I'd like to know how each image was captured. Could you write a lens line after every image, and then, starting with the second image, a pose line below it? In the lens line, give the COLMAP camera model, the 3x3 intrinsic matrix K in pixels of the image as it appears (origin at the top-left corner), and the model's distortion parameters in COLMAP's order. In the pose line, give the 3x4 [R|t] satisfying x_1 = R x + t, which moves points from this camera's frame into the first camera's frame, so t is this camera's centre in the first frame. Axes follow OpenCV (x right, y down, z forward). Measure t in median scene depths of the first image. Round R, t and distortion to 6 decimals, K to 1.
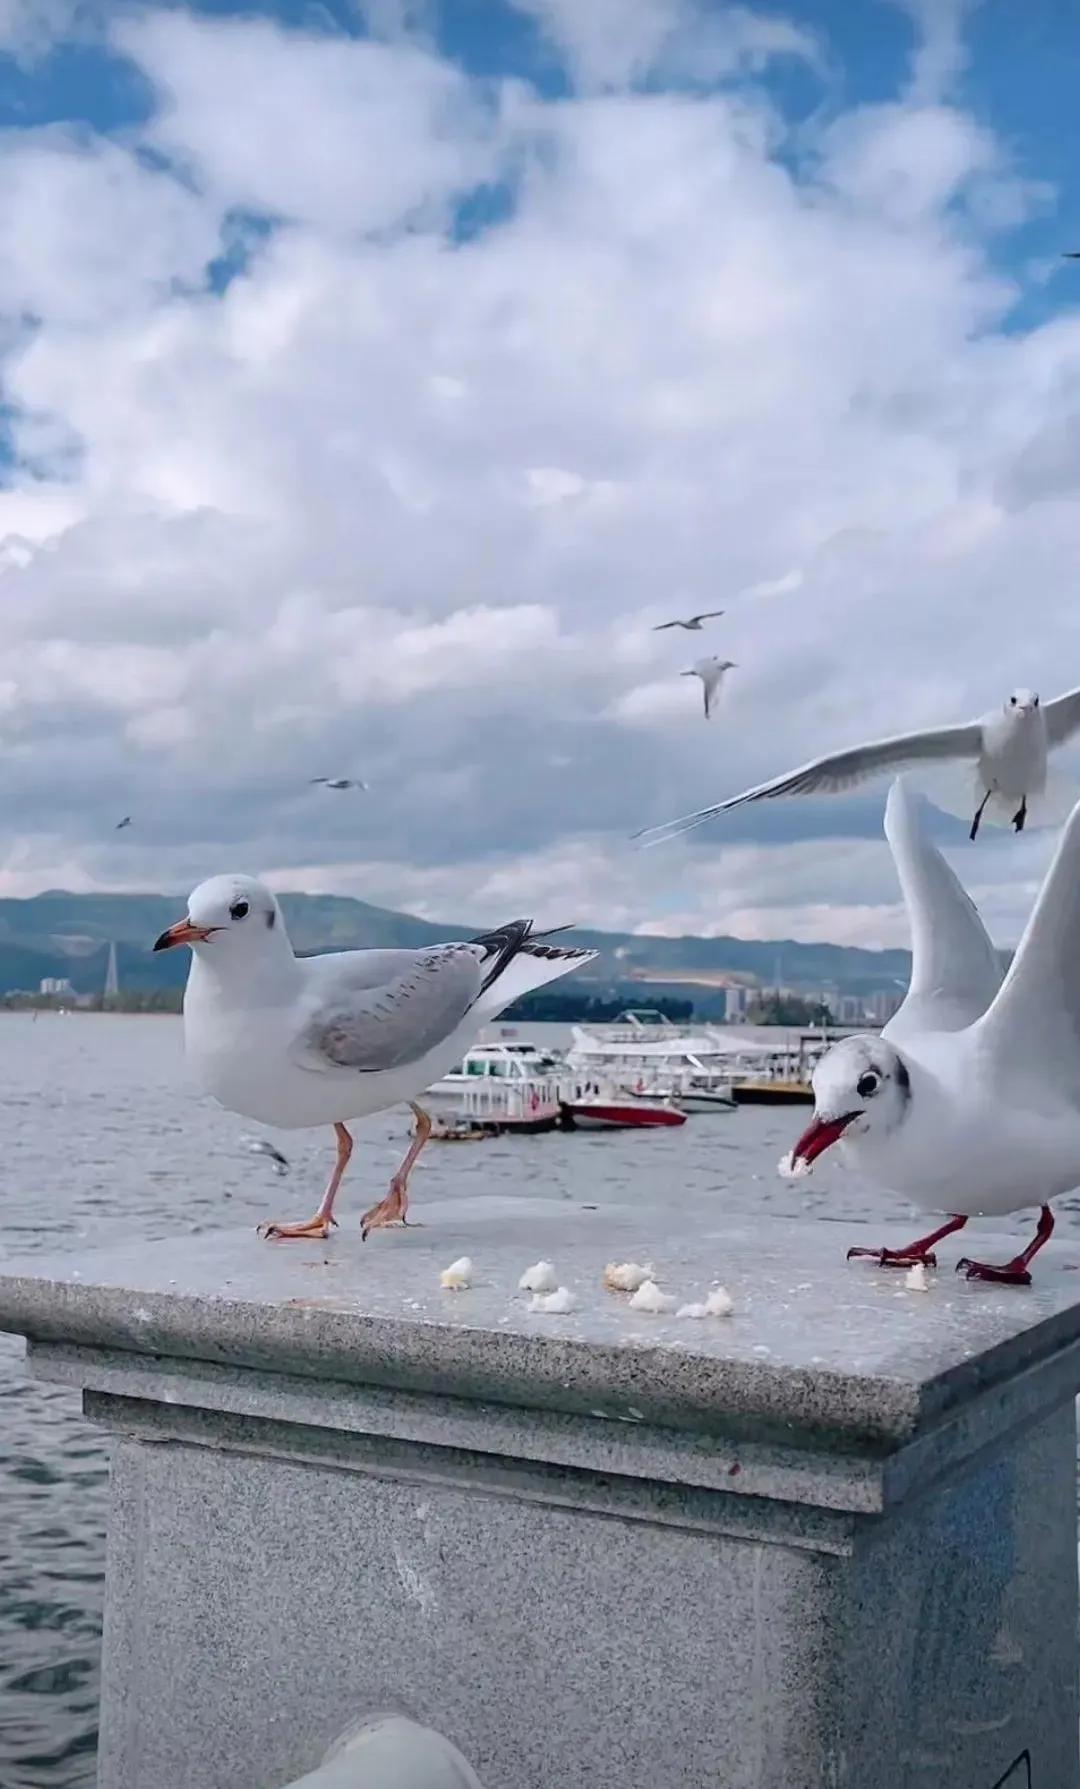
lens RADIAL K [[1741.1, 0, 554.4], [0, 1741.1, 896.2], [0, 0, 1]] dist [0.119697, 0.000000]
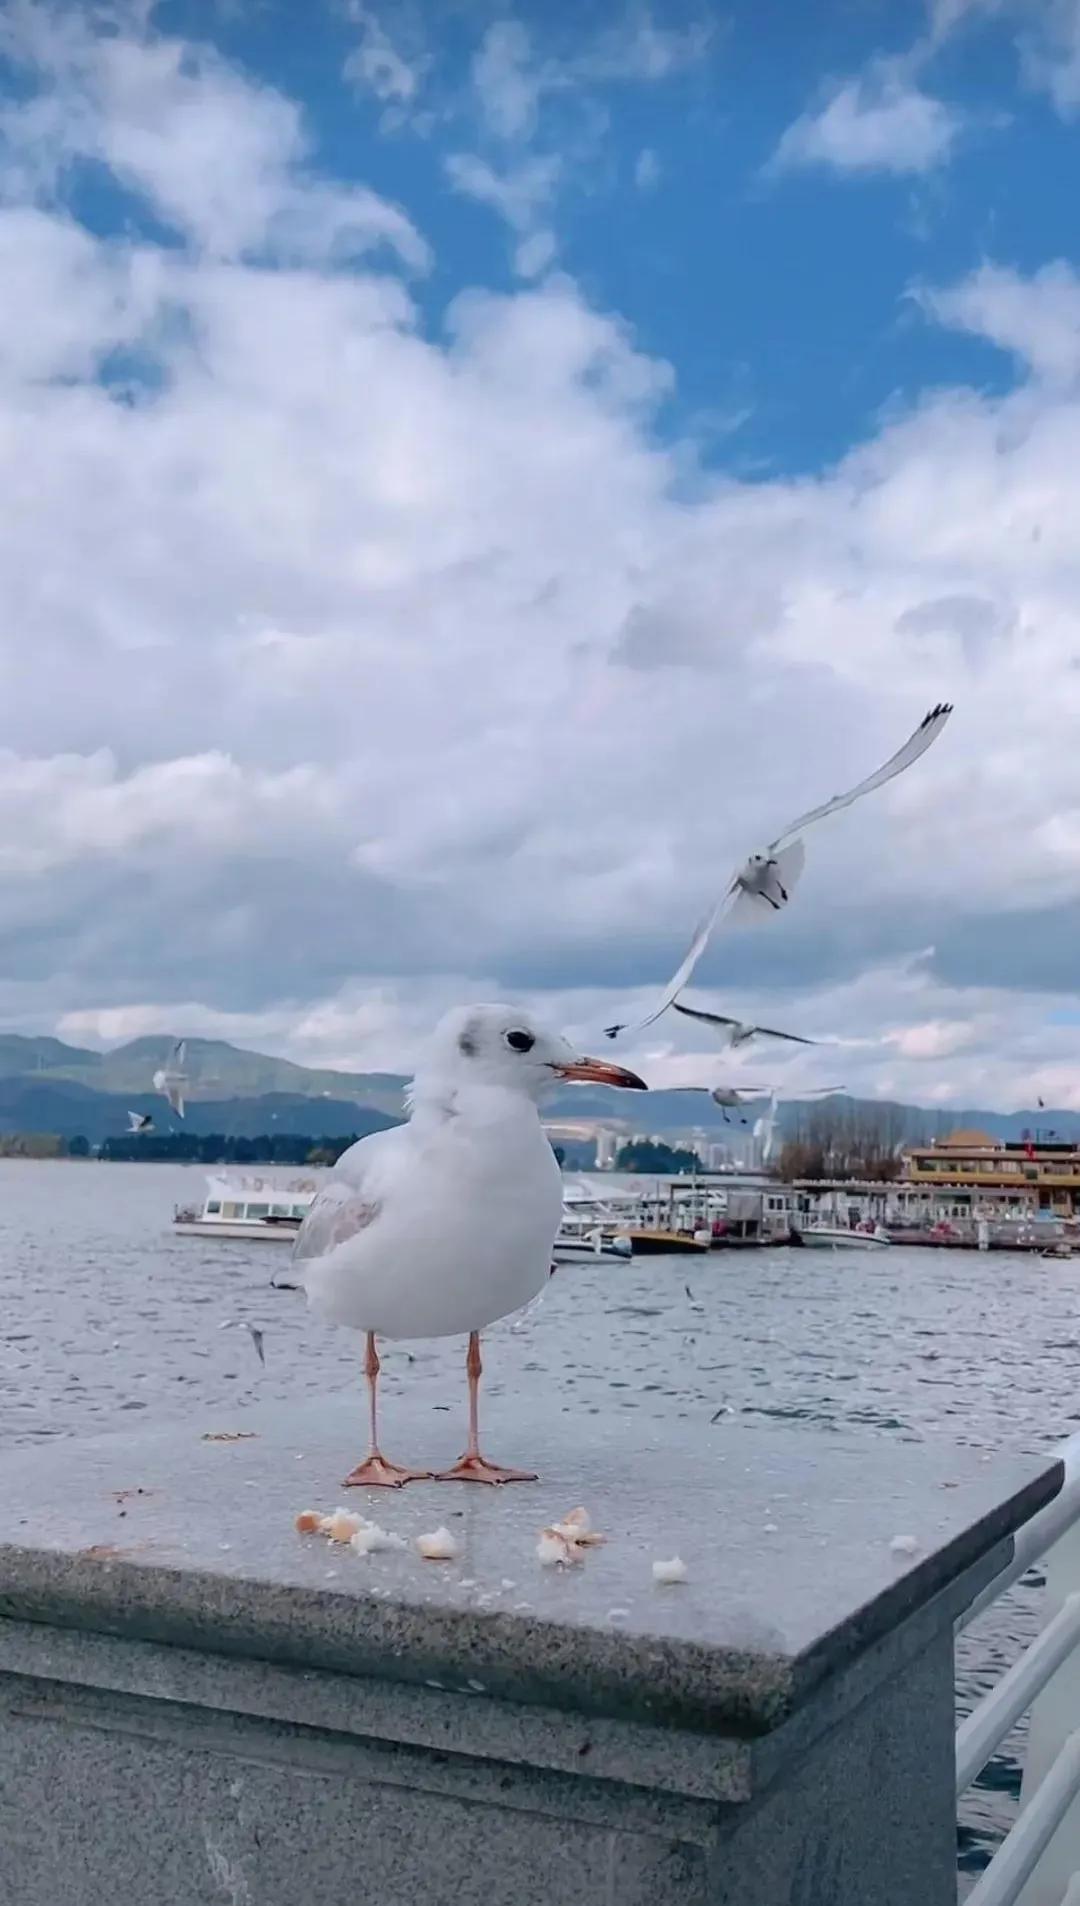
lens RADIAL K [[1740.8, 0, 539.8], [0, 1740.8, 964.0], [0, 0, 1]] dist [0.076874, 0.000000]
pose [[0.997882, 0.011058, 0.064104, 0.015182], [-0.008307, 0.999039, -0.043031, -0.026688], [-0.064518, 0.042407, 0.997015, 0.086599]]
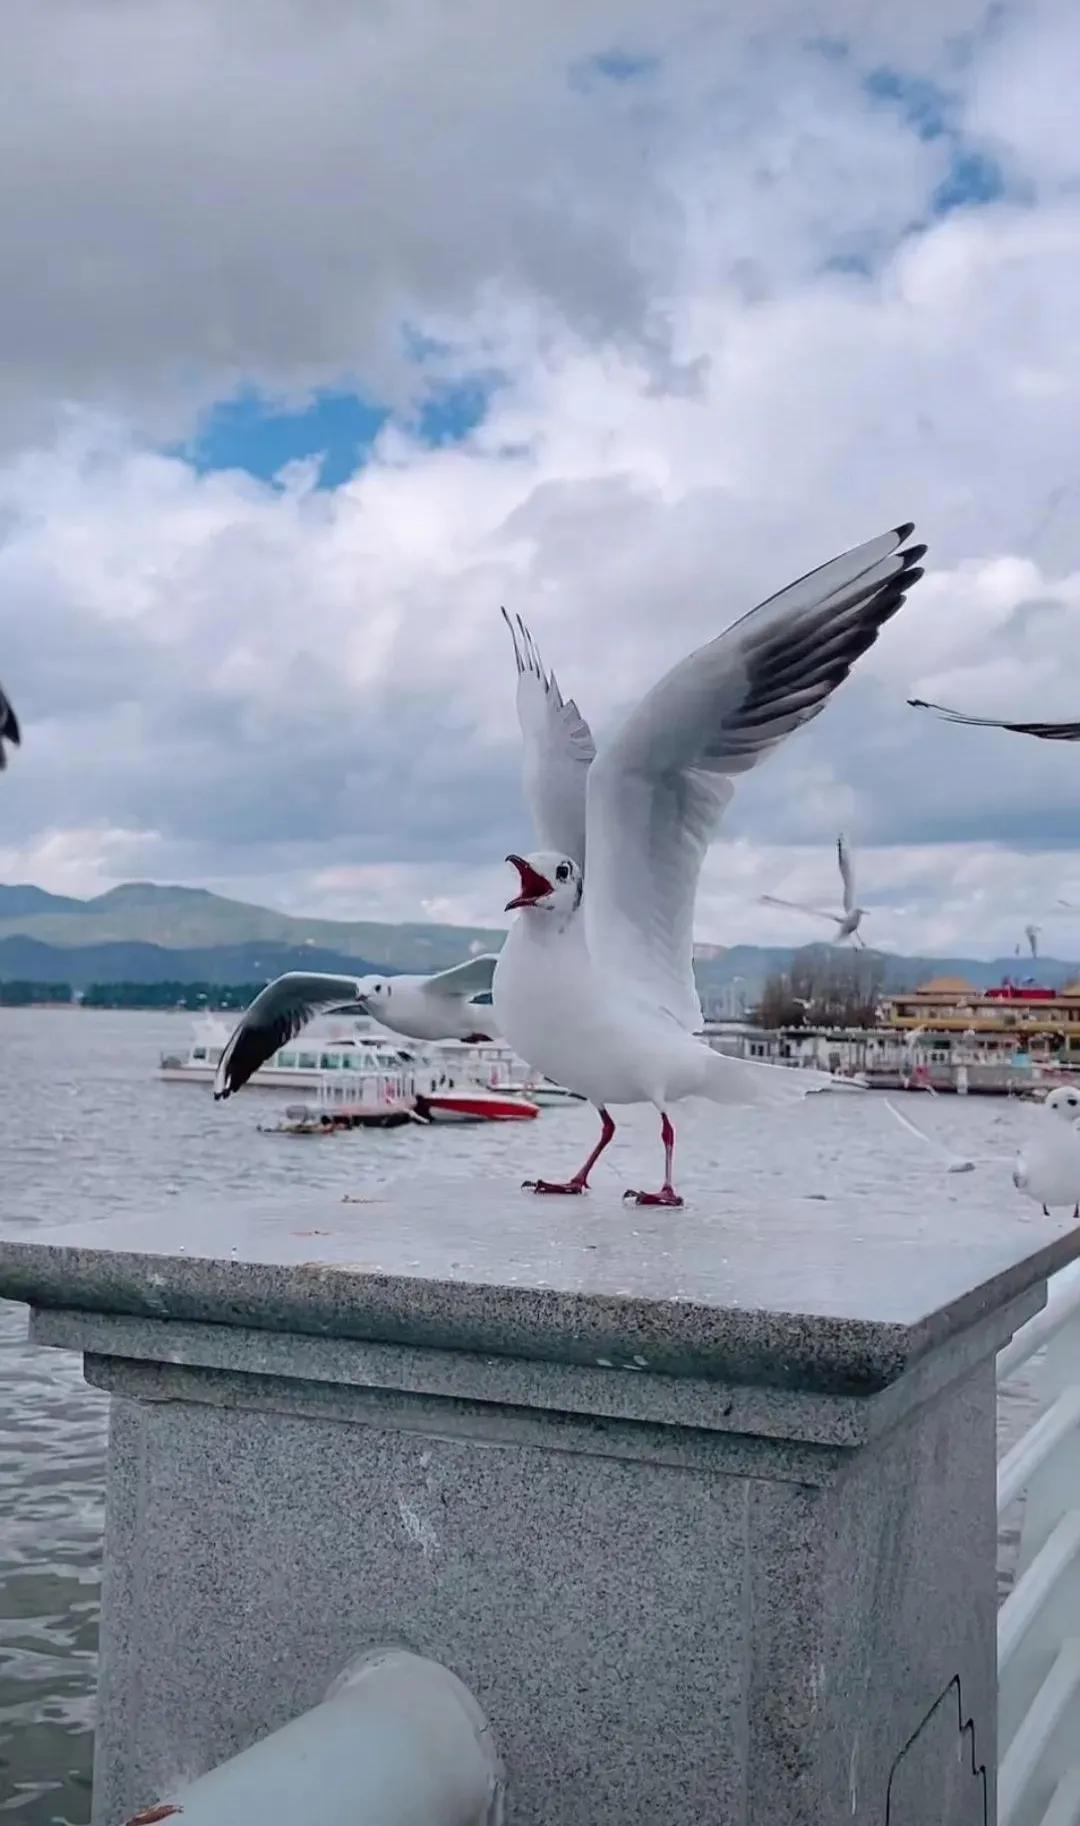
lens RADIAL K [[1743.4, 0, 538.9], [0, 1743.4, 871.9], [0, 0, 1]] dist [0.121849, 0.000000]
pose [[0.996816, 0.011844, 0.078850, -0.093274], [-0.011024, 0.999881, -0.010828, 0.001156], [-0.078969, 0.009924, 0.996828, -0.081129]]
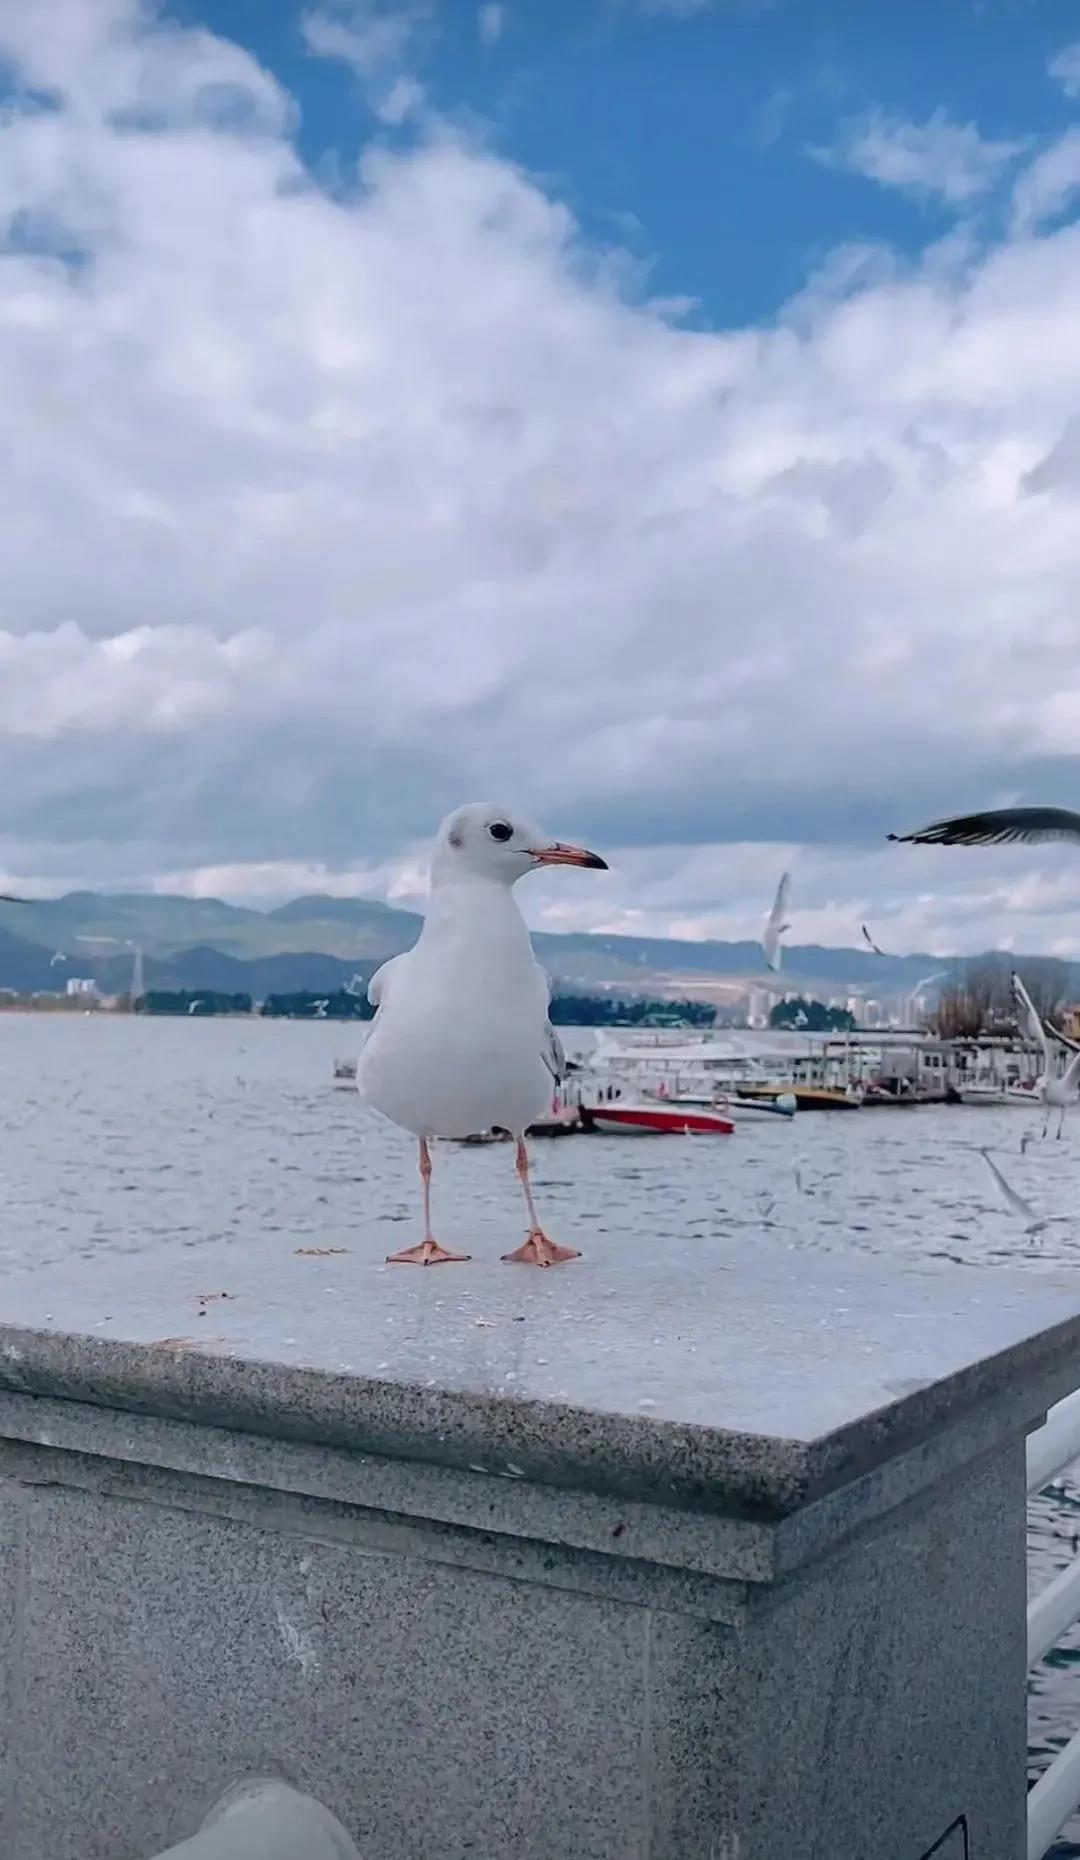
lens RADIAL K [[1741.7, 0, 546.7], [0, 1741.7, 929.2], [0, 0, 1]] dist [0.116534, 0.000000]
pose [[0.999757, 0.003290, -0.021775, 0.071692], [-0.002907, 0.999841, 0.017575, -0.005538], [0.021830, -0.017507, 0.999608, 0.070073]]
